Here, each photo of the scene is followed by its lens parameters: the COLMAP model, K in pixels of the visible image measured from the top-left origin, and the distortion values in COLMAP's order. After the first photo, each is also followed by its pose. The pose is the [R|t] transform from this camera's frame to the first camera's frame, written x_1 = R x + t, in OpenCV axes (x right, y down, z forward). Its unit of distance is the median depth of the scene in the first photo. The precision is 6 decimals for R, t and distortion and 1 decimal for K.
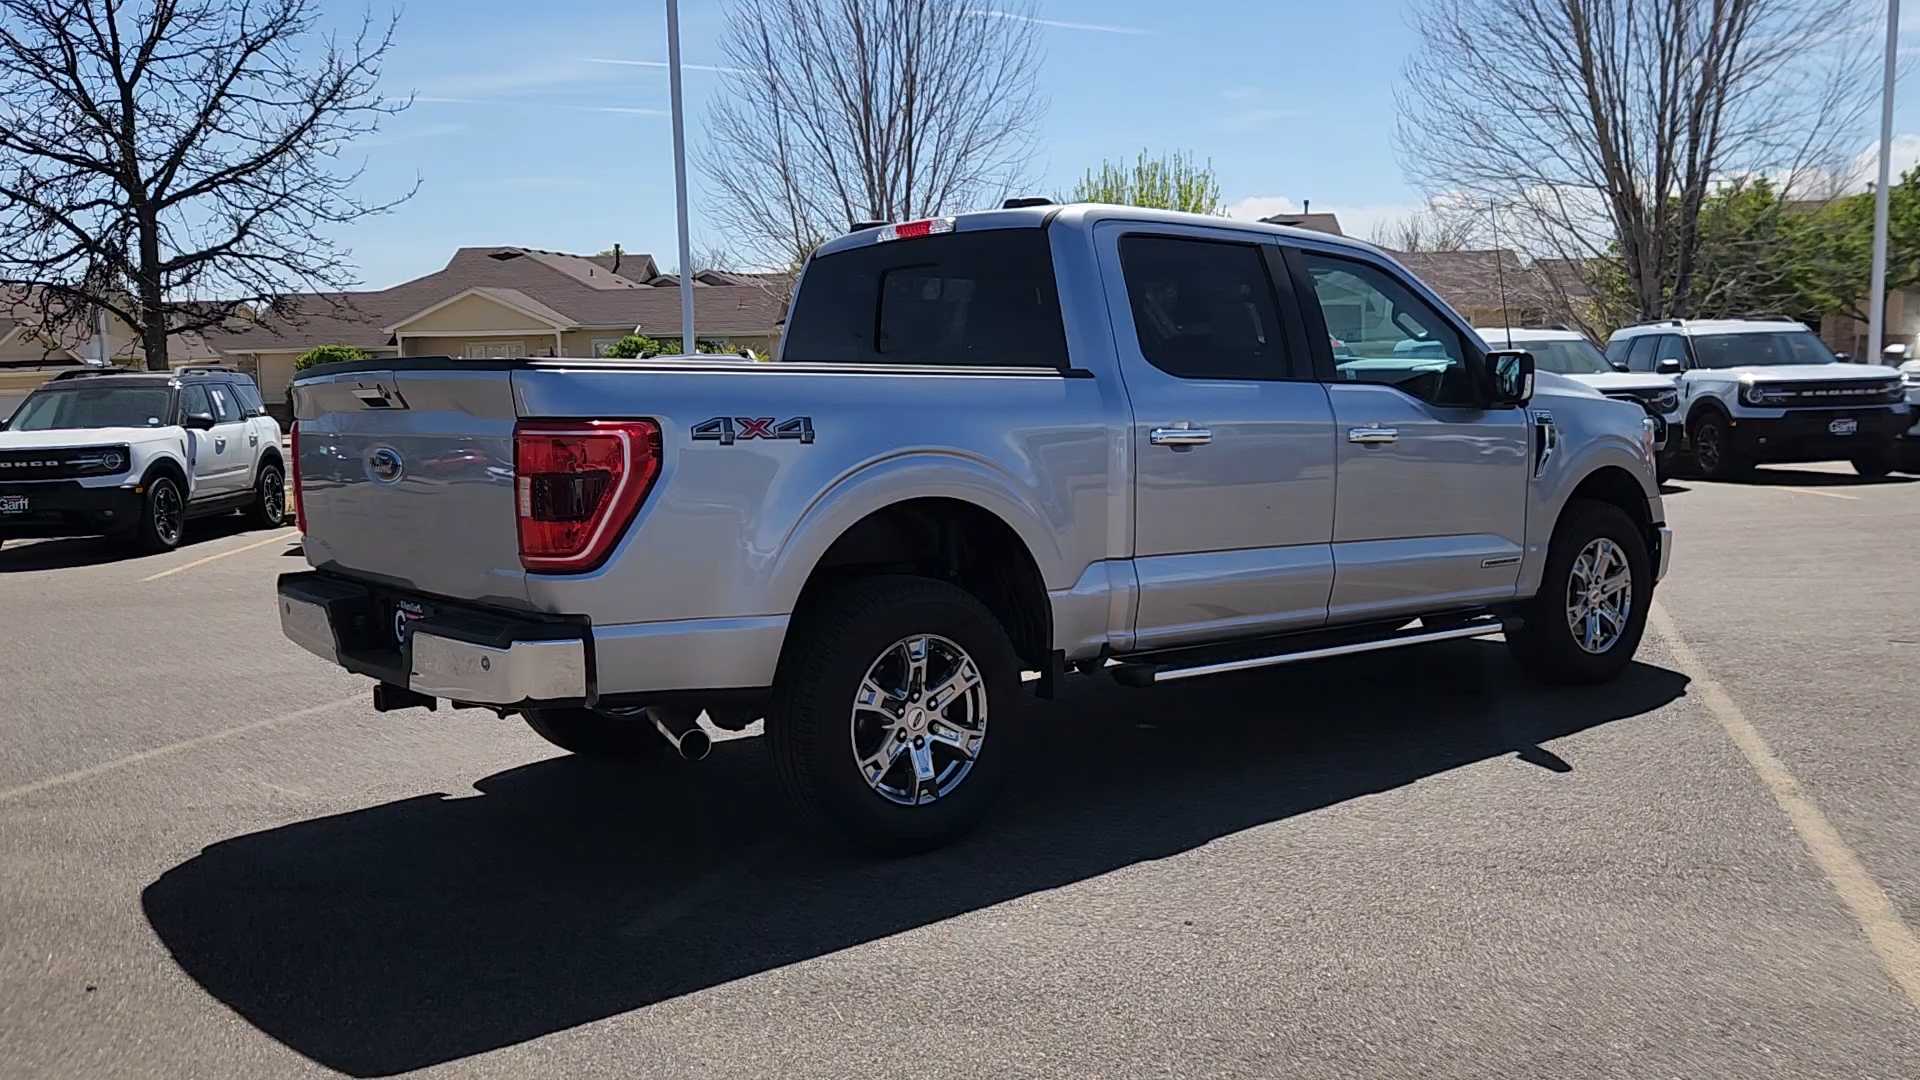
lens RADIAL K [[1620.1, 0, 950.9], [0, 1620.1, 538.7], [0, 0, 1]] dist [0.029431, -0.011927]
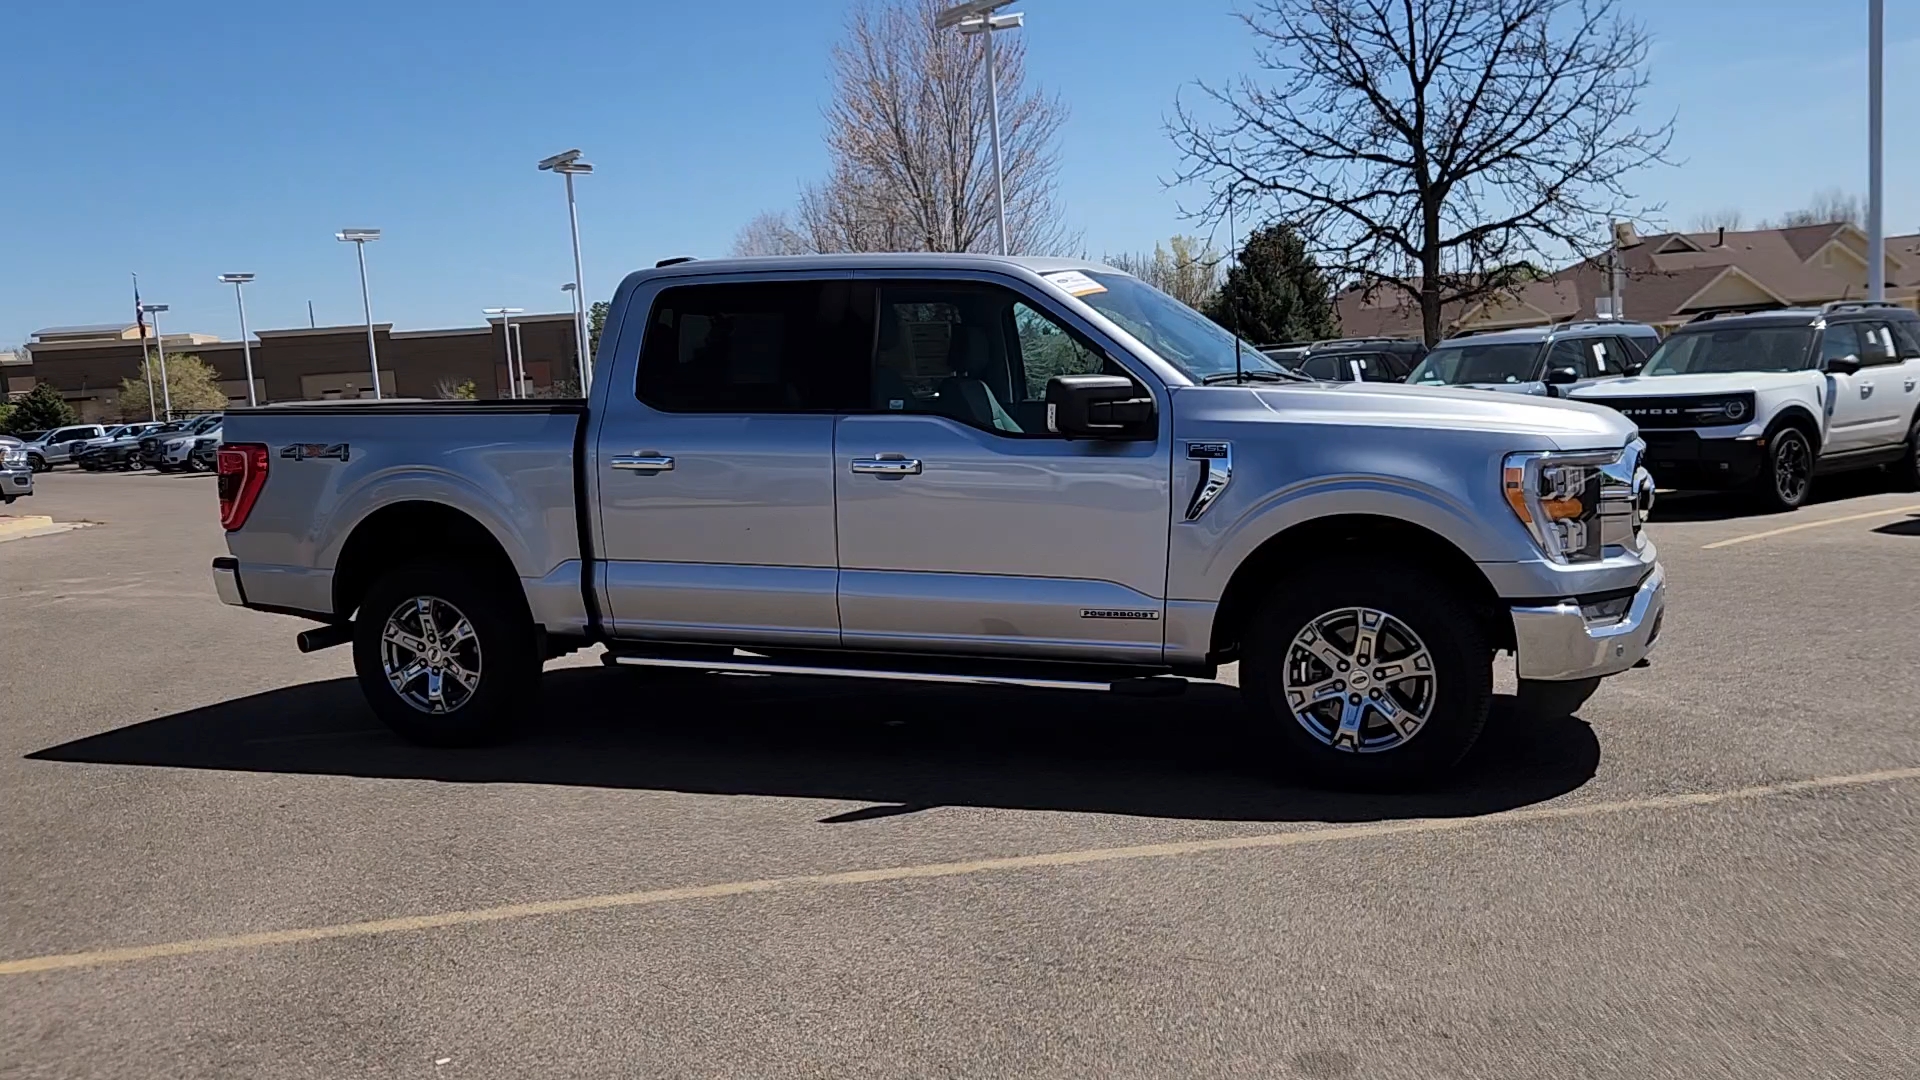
lens RADIAL K [[1620.1, 0, 952.0], [0, 1620.1, 550.2], [0, 0, 1]] dist [0.029431, -0.011927]
pose [[0.505124, 0.091566, -0.858176, 1.019512], [-0.050857, 0.995786, 0.076314, -0.080746], [0.861547, 0.005096, 0.507652, 0.470987]]
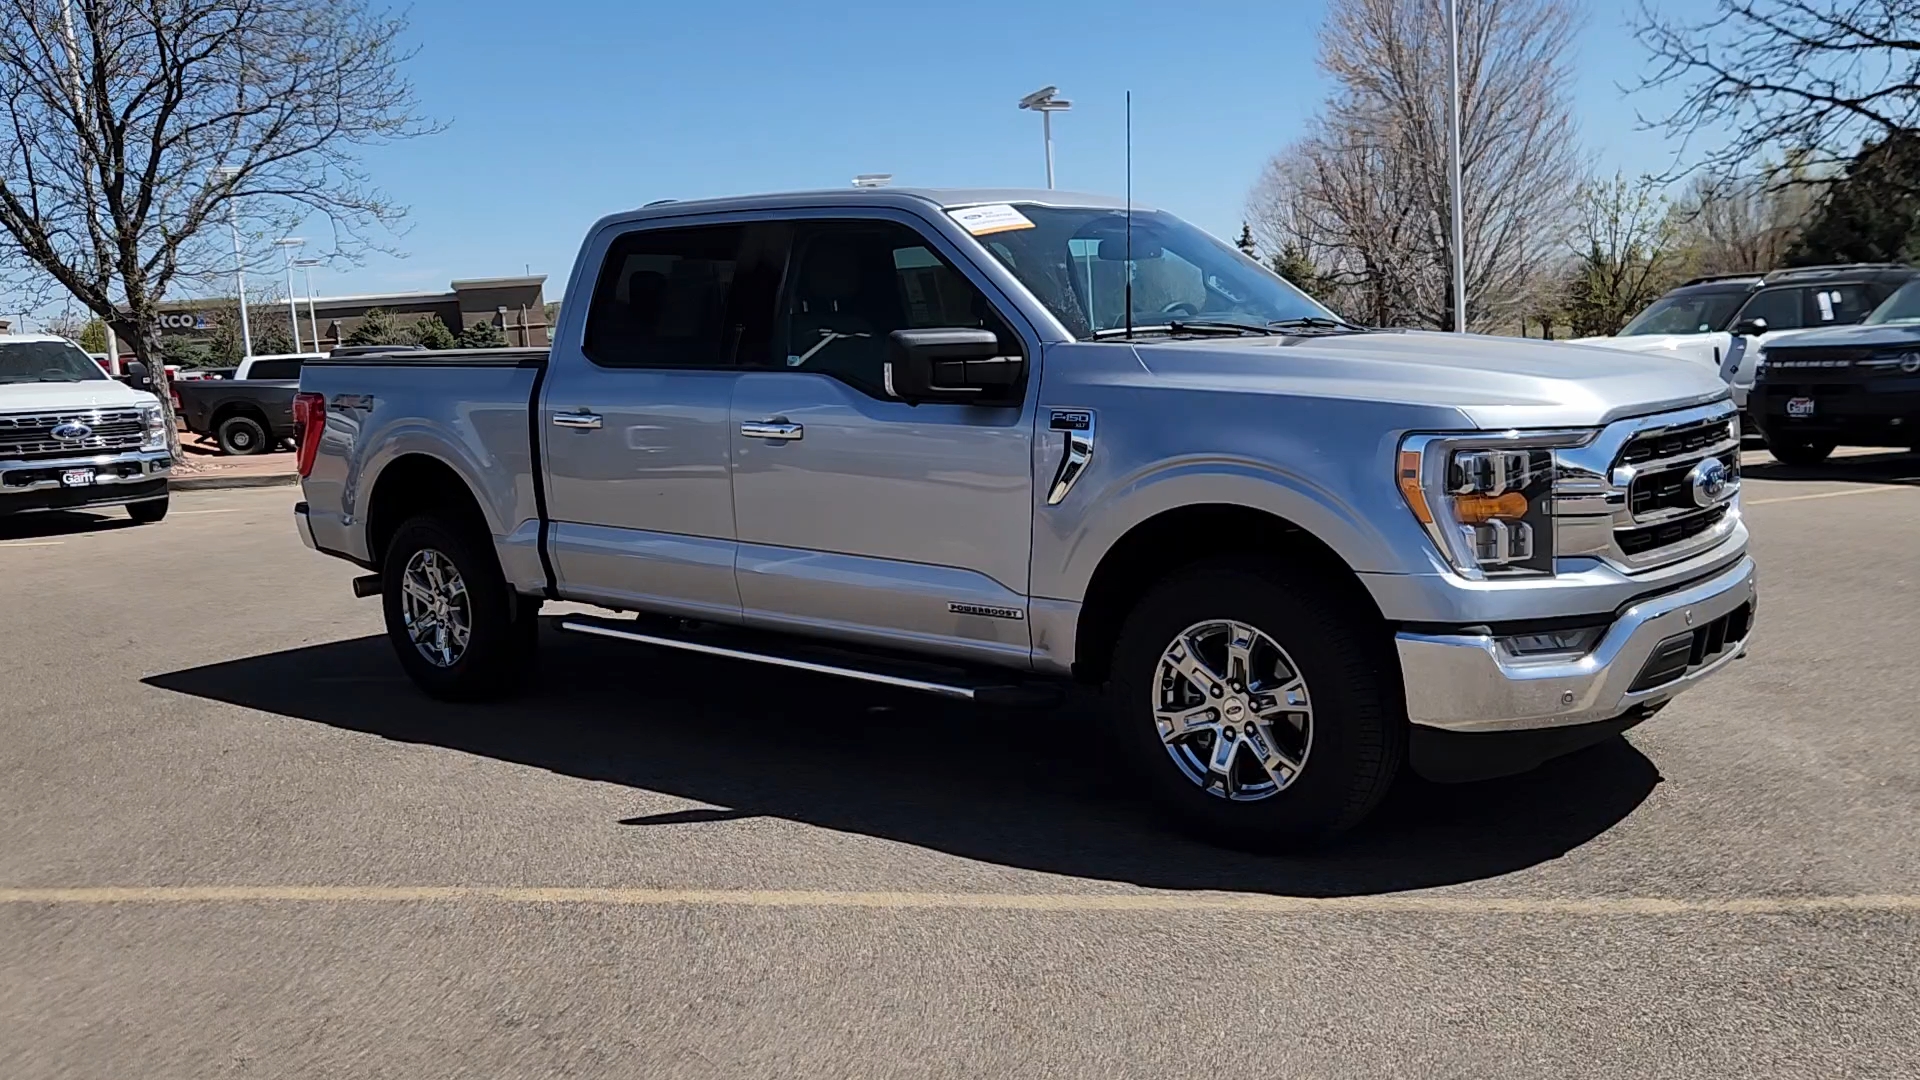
lens RADIAL K [[1620.1, 0, 955.9], [0, 1620.1, 551.4], [0, 0, 1]] dist [0.029431, -0.011927]
pose [[0.193205, 0.141392, -0.970917, 1.034256], [-0.052474, 0.989635, 0.133676, -0.109311], [0.979754, 0.025121, 0.198622, 0.823422]]
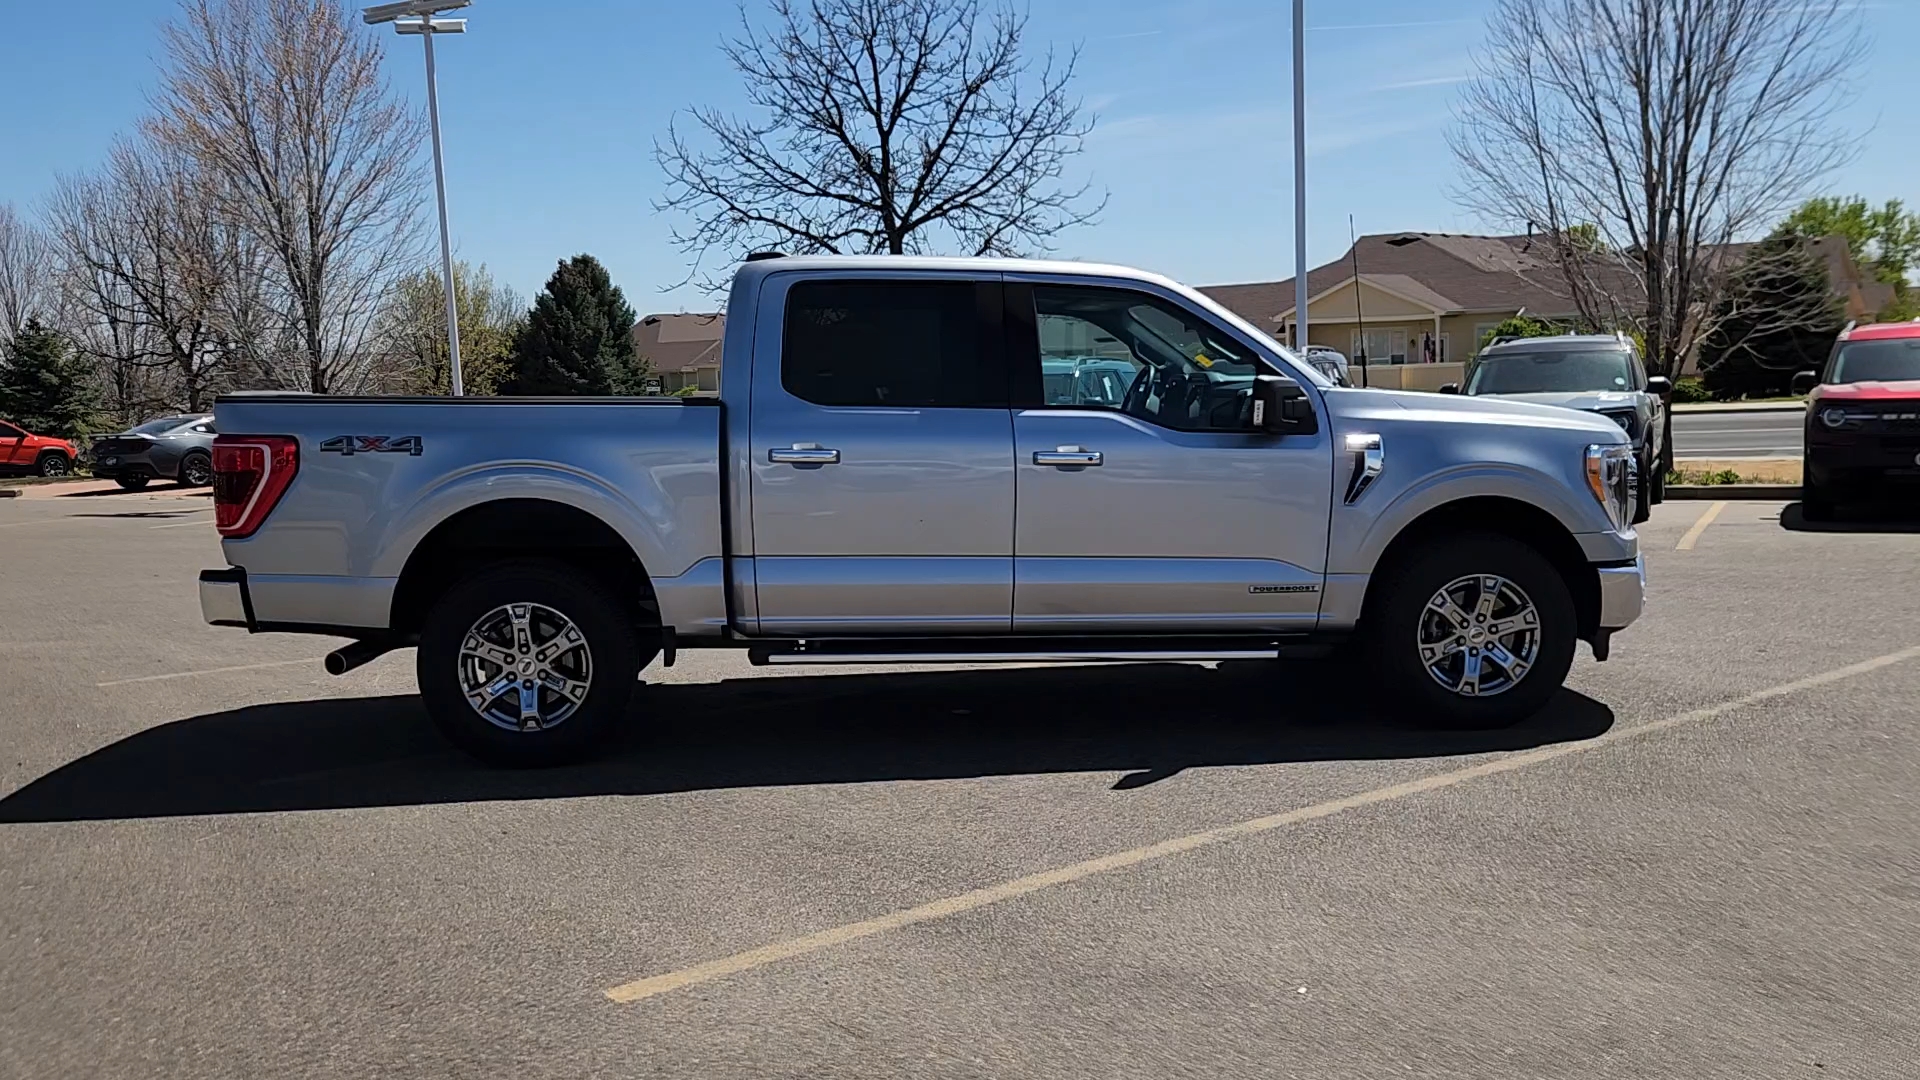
lens RADIAL K [[1620.1, 0, 950.4], [0, 1620.1, 542.4], [0, 0, 1]] dist [0.029431, -0.011927]
pose [[0.829641, 0.057769, -0.555300, 0.702662], [-0.050125, 0.998323, 0.028969, -0.031721], [0.556042, 0.003800, 0.831145, 0.067765]]
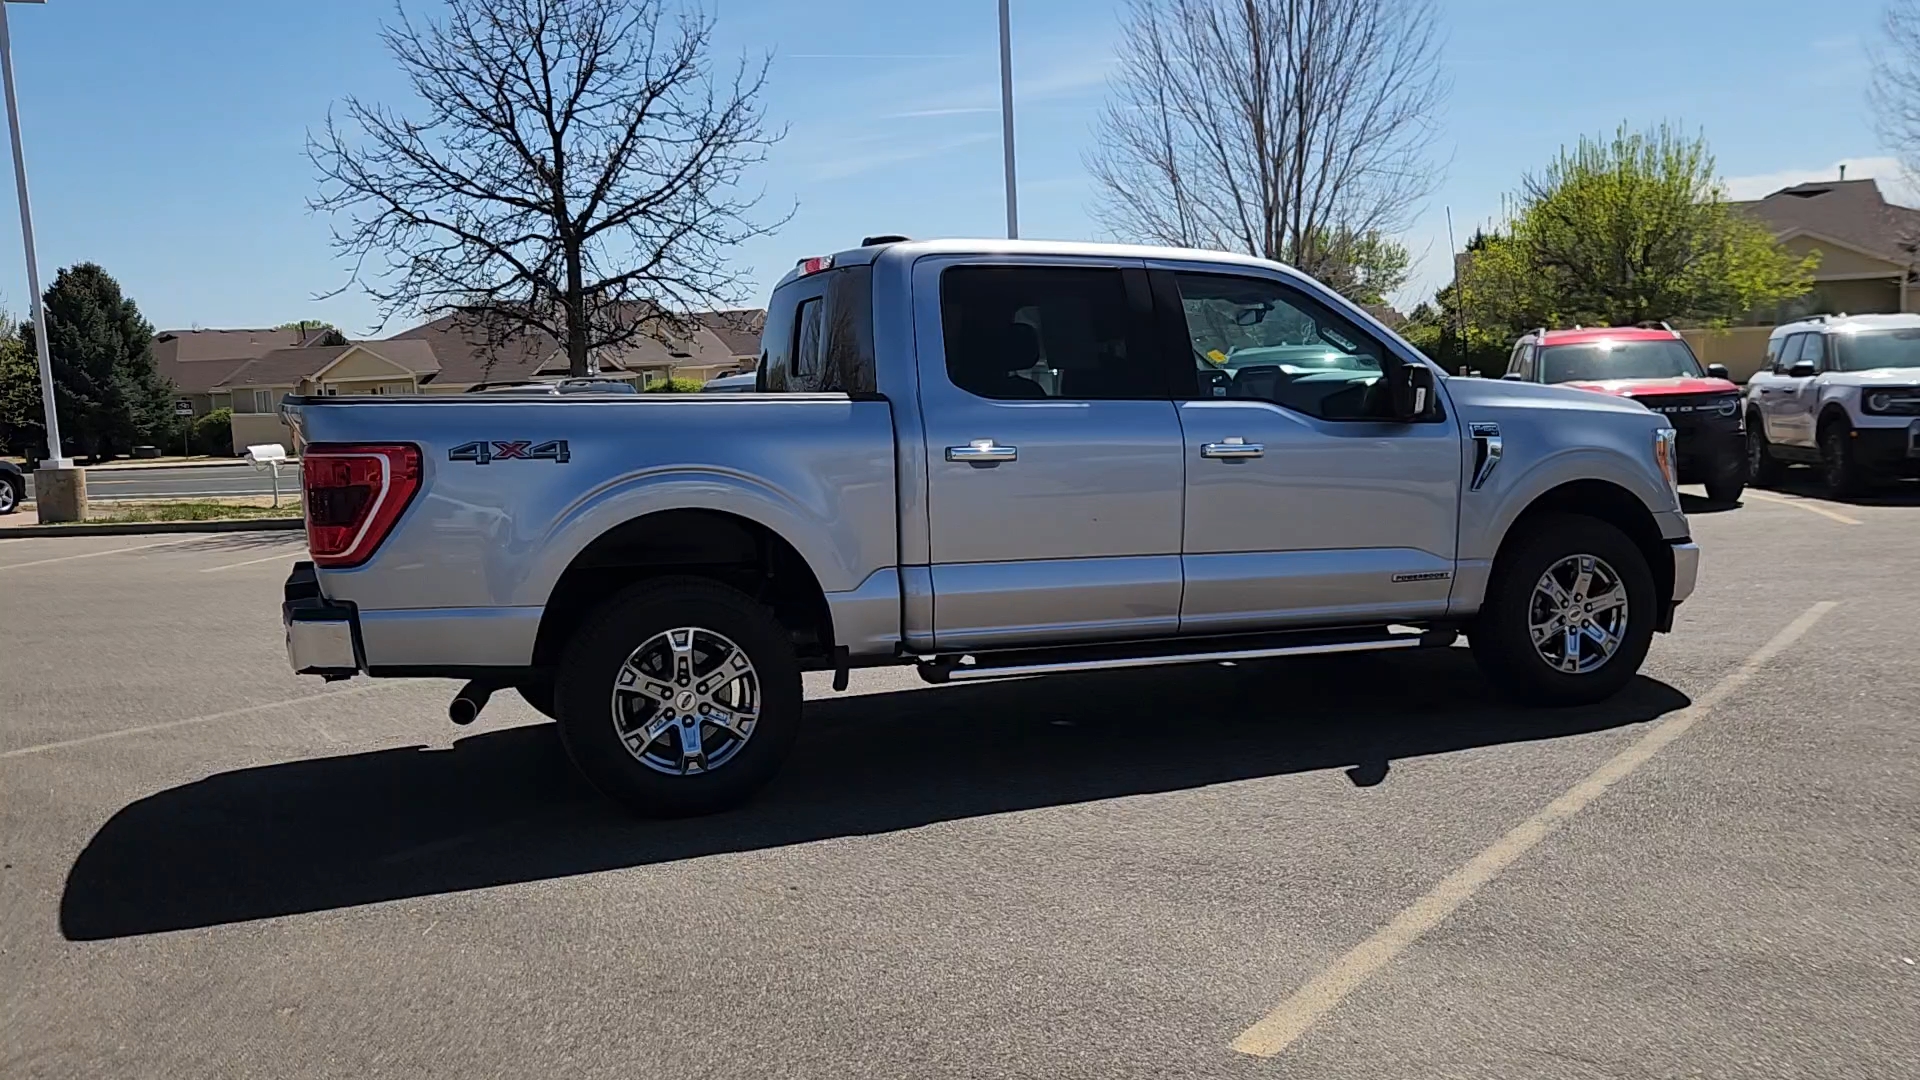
lens RADIAL K [[1620.1, 0, 948.1], [0, 1620.1, 540.6], [0, 0, 1]] dist [0.029431, -0.011927]
pose [[0.951594, 0.017978, -0.306830, 0.360581], [-0.016531, 0.999837, 0.007315, -0.009993], [0.306912, -0.001888, 0.951736, -0.029059]]
